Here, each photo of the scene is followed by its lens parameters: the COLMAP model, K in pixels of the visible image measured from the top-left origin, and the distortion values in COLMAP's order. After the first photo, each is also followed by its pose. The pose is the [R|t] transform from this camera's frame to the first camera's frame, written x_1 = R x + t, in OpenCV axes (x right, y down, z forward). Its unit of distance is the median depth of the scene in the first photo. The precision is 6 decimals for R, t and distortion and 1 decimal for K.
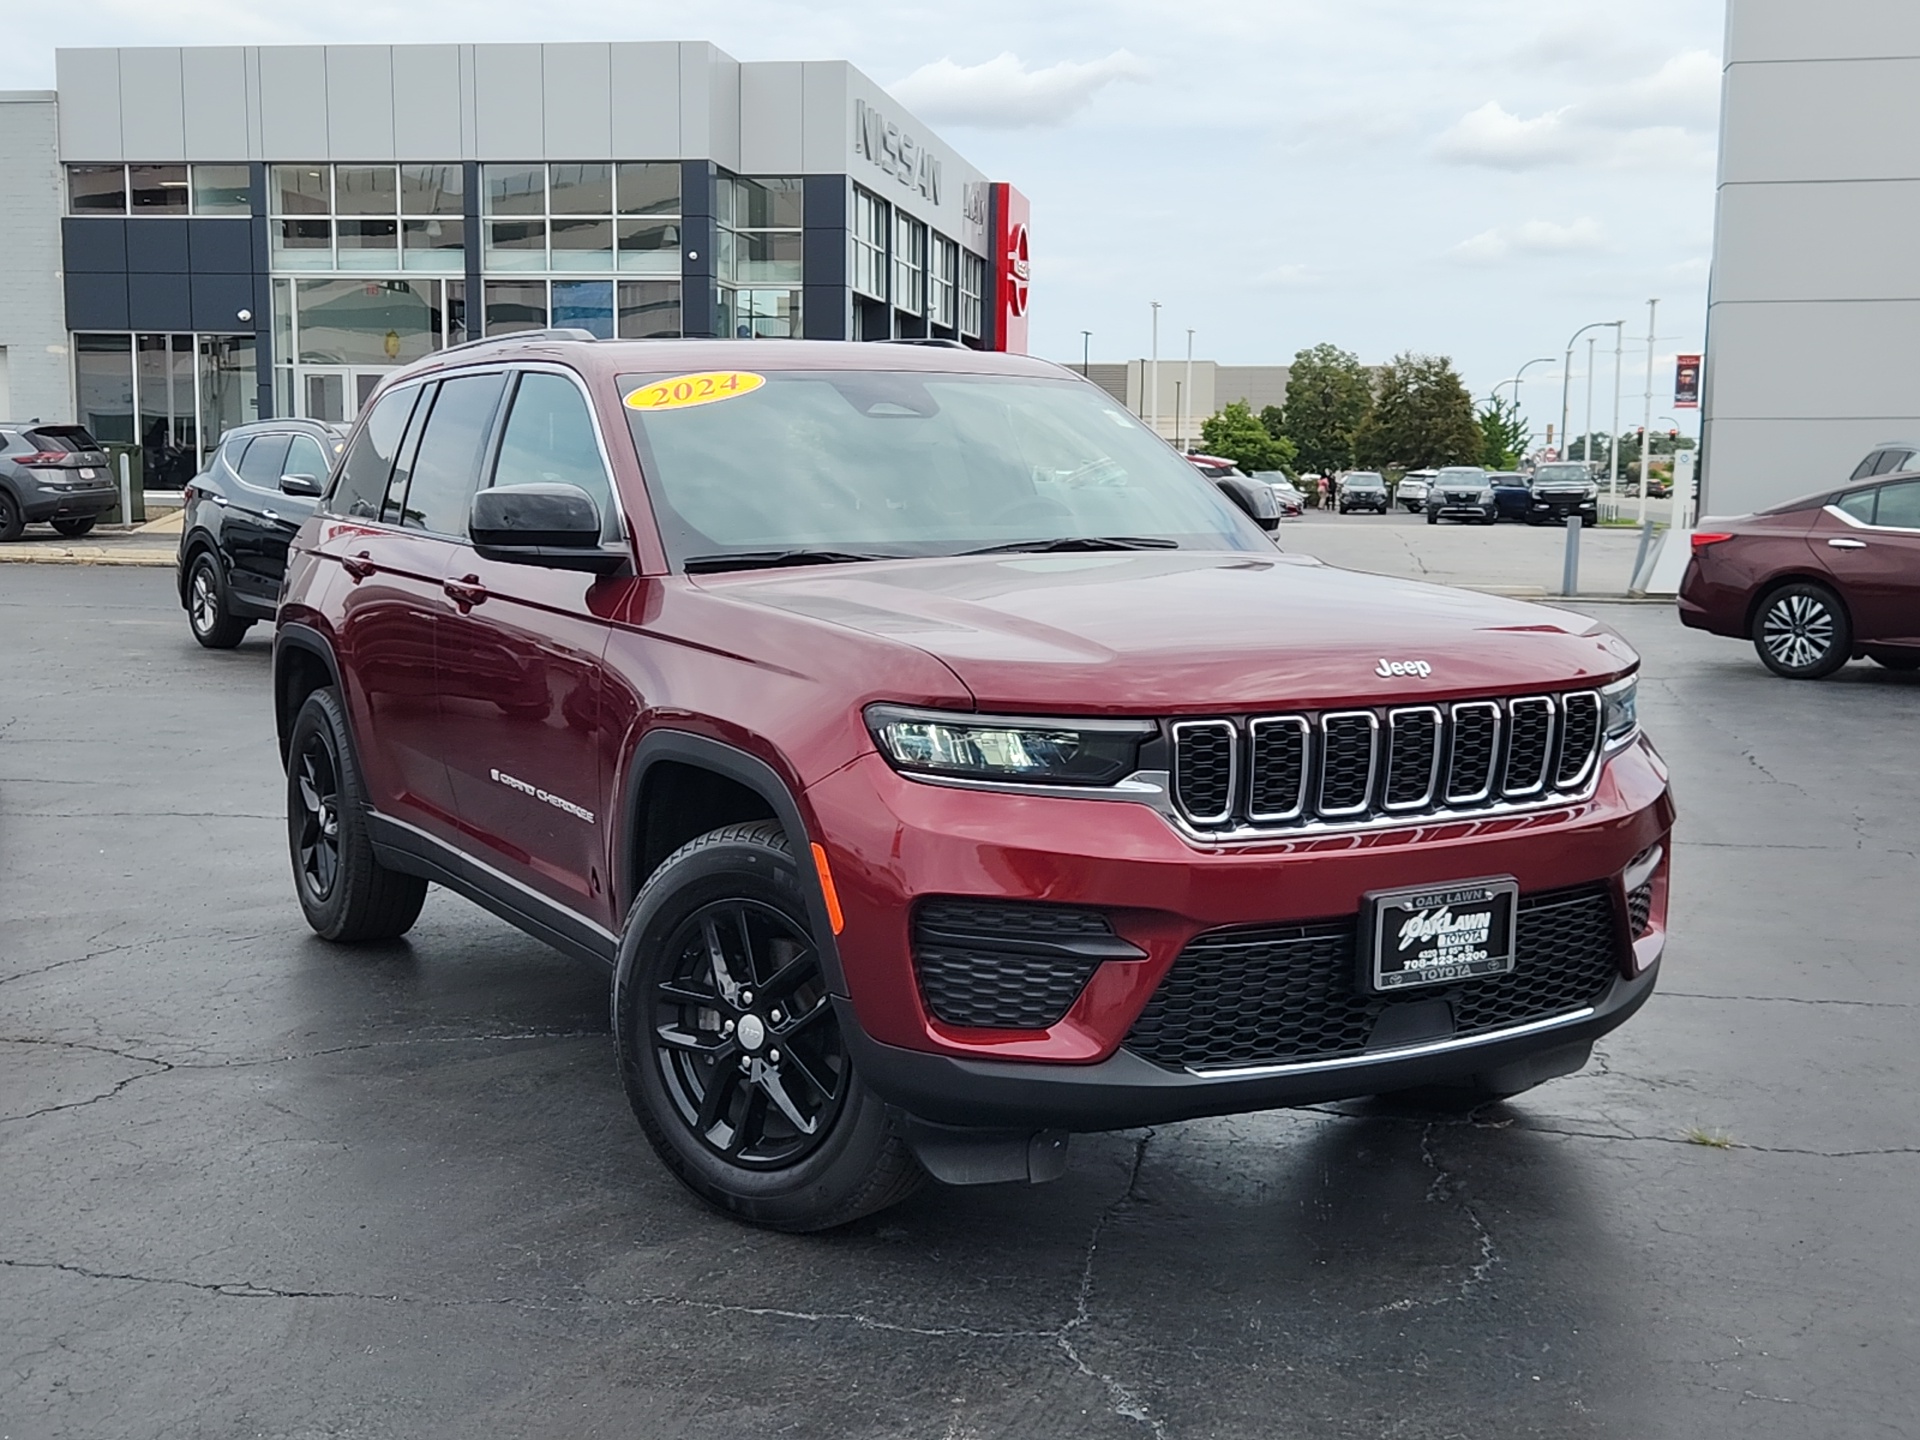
lens RADIAL K [[2275.3, 0, 960.0], [0, 2275.3, 720.0], [0, 0, 1]] dist [0.122524, -0.177692]
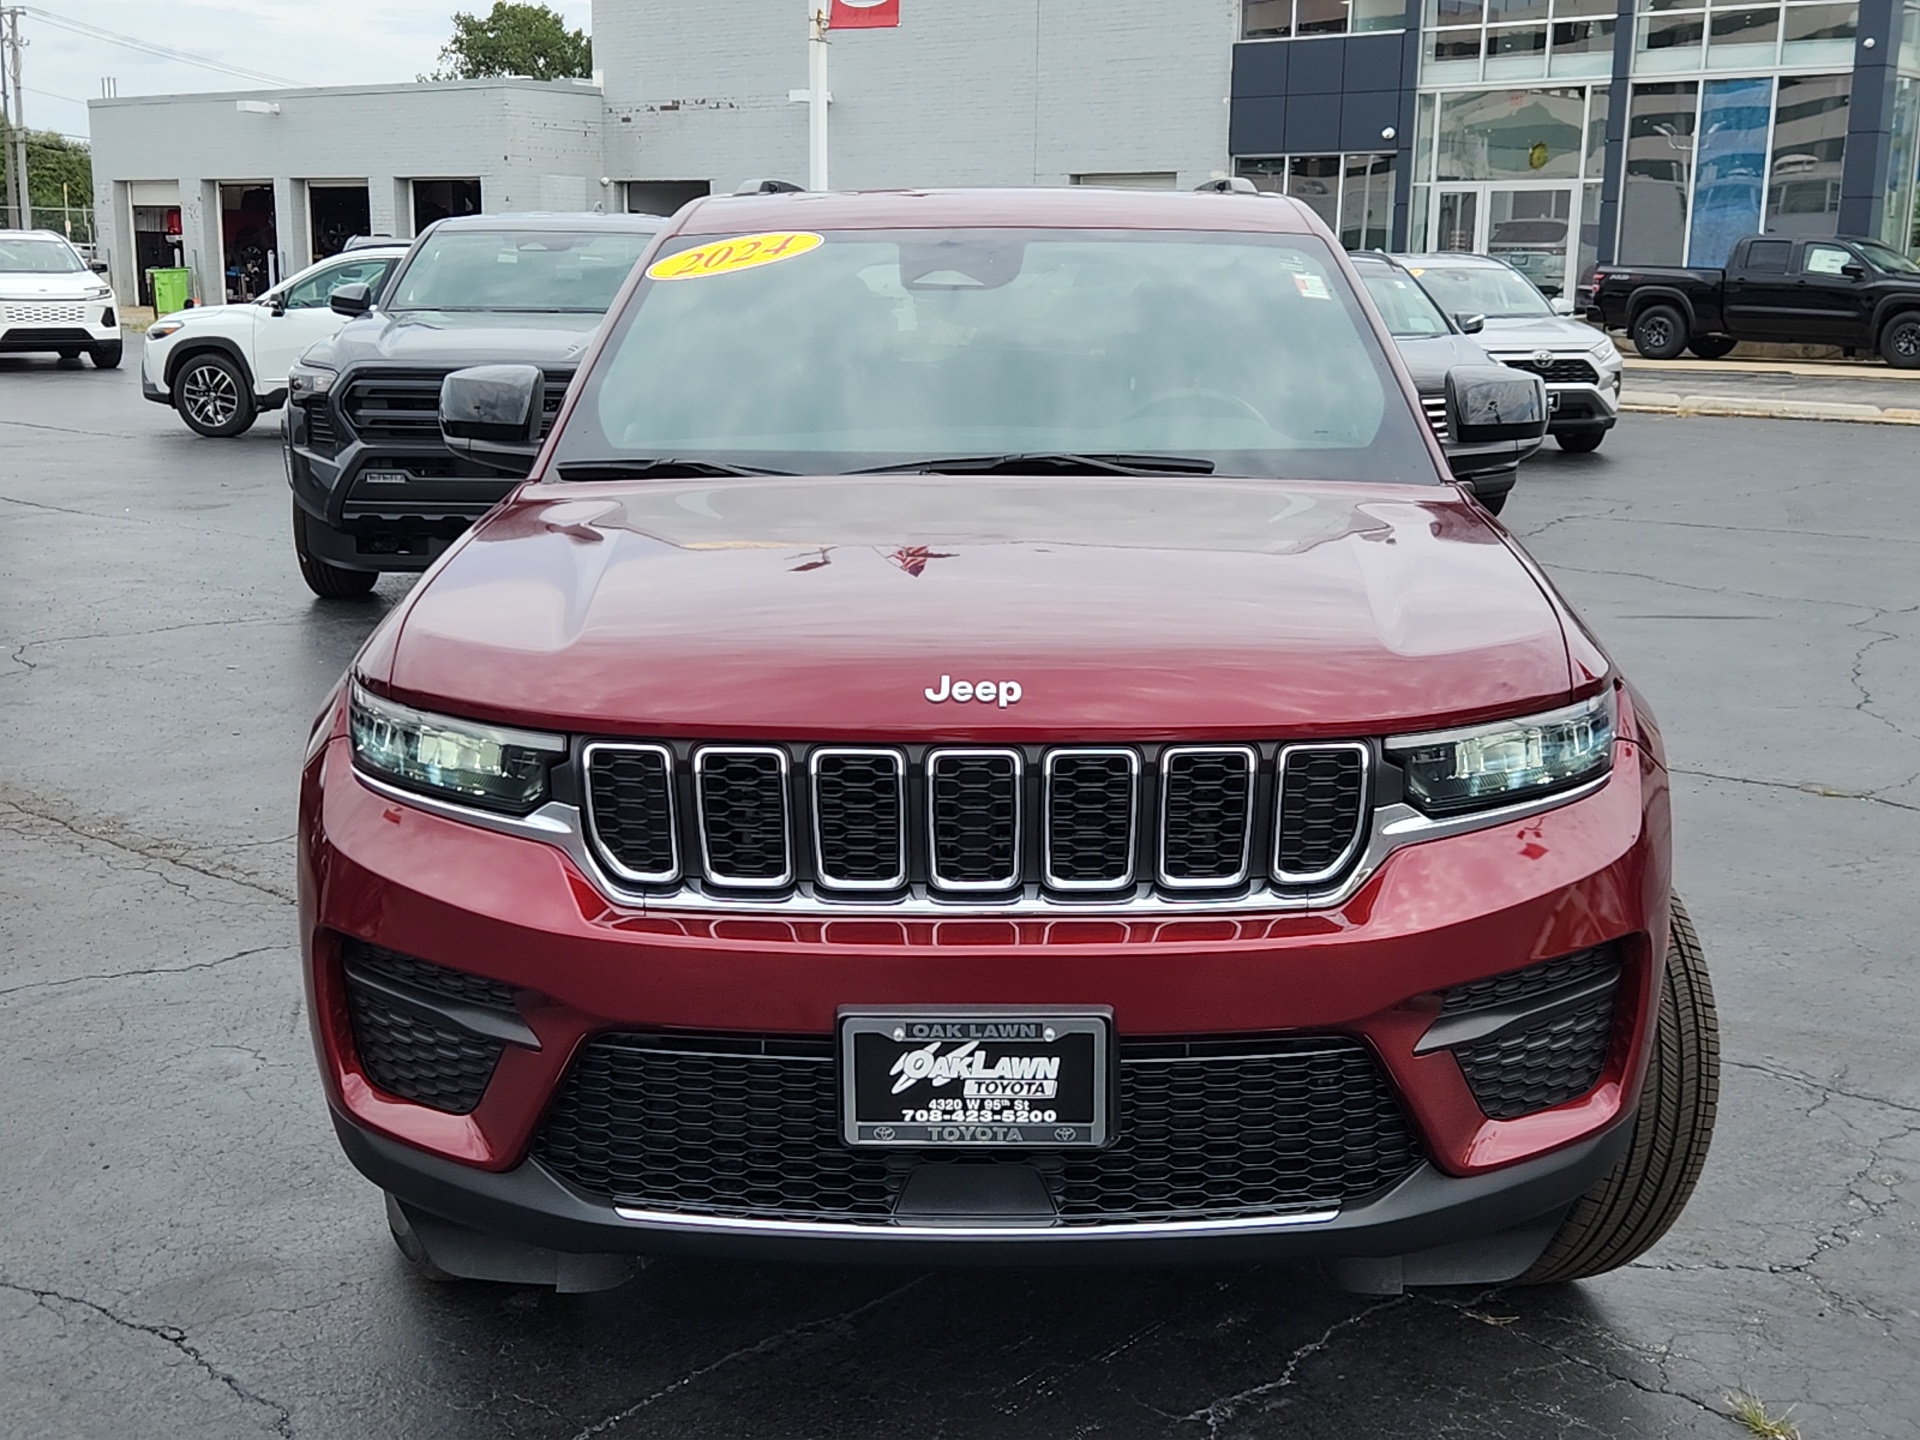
lens RADIAL K [[2275.3, 0, 960.0], [0, 2275.3, 720.0], [0, 0, 1]] dist [0.122524, -0.177692]
pose [[0.859872, 0.101502, -0.500317, 0.538561], [-0.061559, 0.993499, 0.095758, -0.080158], [0.506785, -0.051540, 0.860531, 0.404668]]
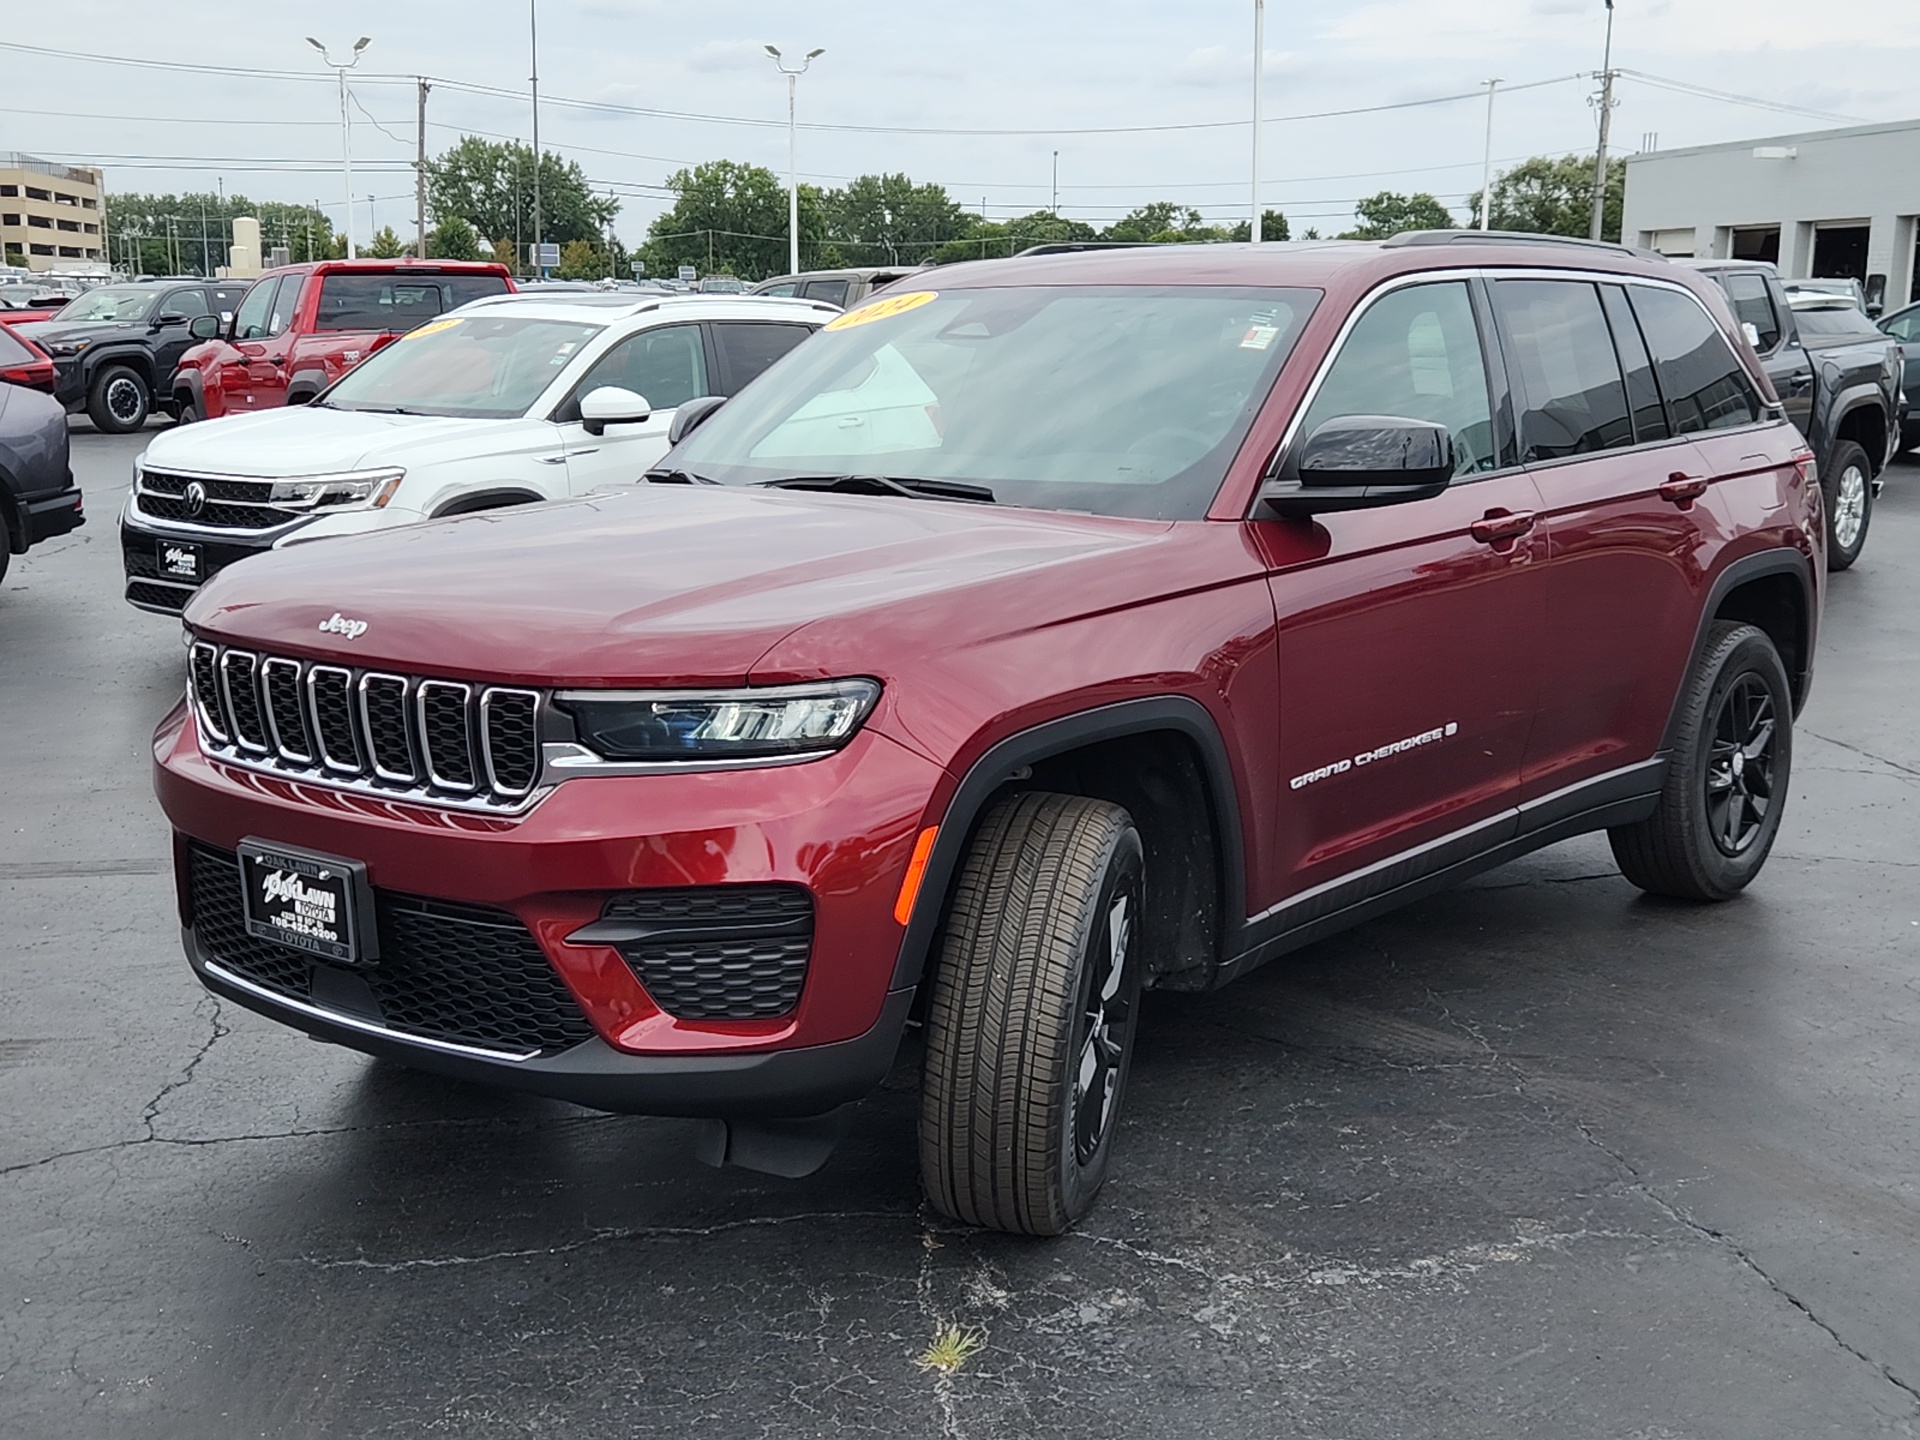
lens RADIAL K [[2275.3, 0, 960.0], [0, 2275.3, 720.0], [0, 0, 1]] dist [0.122524, -0.177692]
pose [[0.352206, 0.162733, -0.921666, 1.187183], [-0.103600, 0.985495, 0.134413, -0.141223], [0.930171, 0.048143, 0.363956, 0.895115]]
